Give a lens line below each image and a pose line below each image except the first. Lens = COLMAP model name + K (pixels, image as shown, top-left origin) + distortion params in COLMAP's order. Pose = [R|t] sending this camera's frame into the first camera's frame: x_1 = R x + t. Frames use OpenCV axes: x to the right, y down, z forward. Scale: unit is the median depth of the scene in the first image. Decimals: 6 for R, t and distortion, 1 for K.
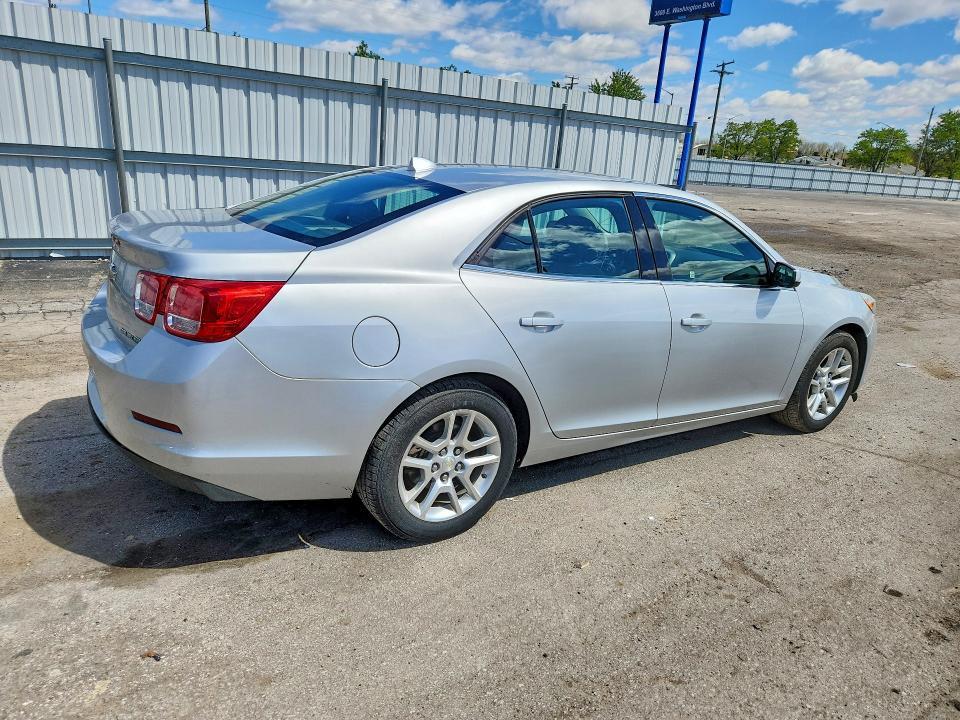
lens RADIAL K [[683.5, 0, 488.9], [0, 683.5, 357.1], [0, 0, 1]] dist [0.099291, -0.109871]
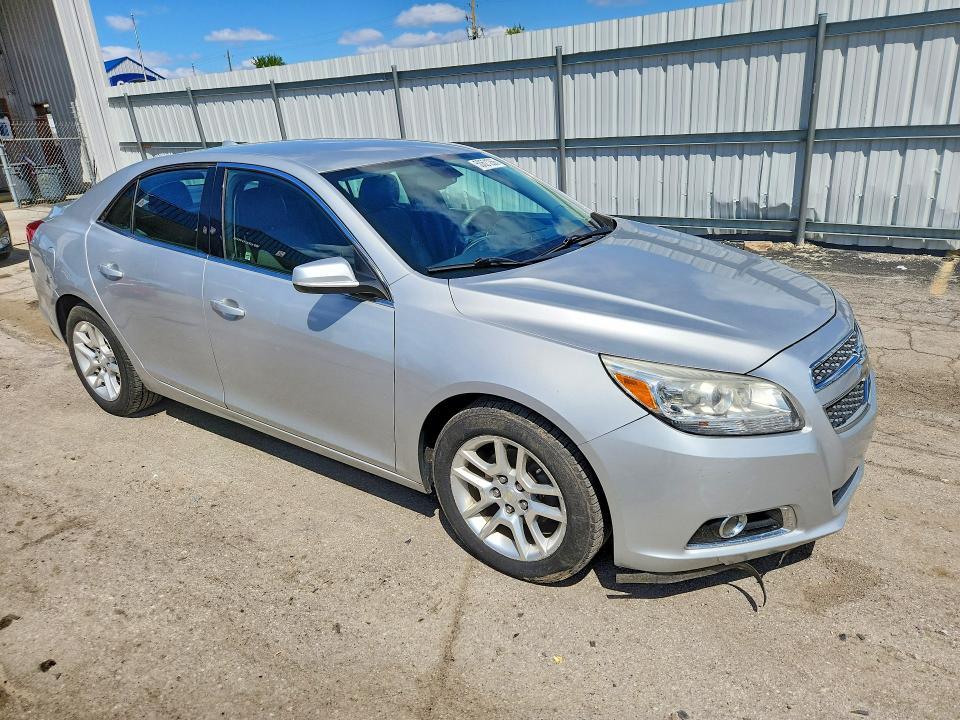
lens RADIAL K [[683.5, 0, 488.9], [0, 683.5, 357.1], [0, 0, 1]] dist [0.099291, -0.109871]
pose [[0.321320, 0.227014, -0.919358, 1.003516], [-0.204076, 0.964629, 0.166867, -0.167343], [0.924720, 0.134001, 0.356282, 0.805218]]
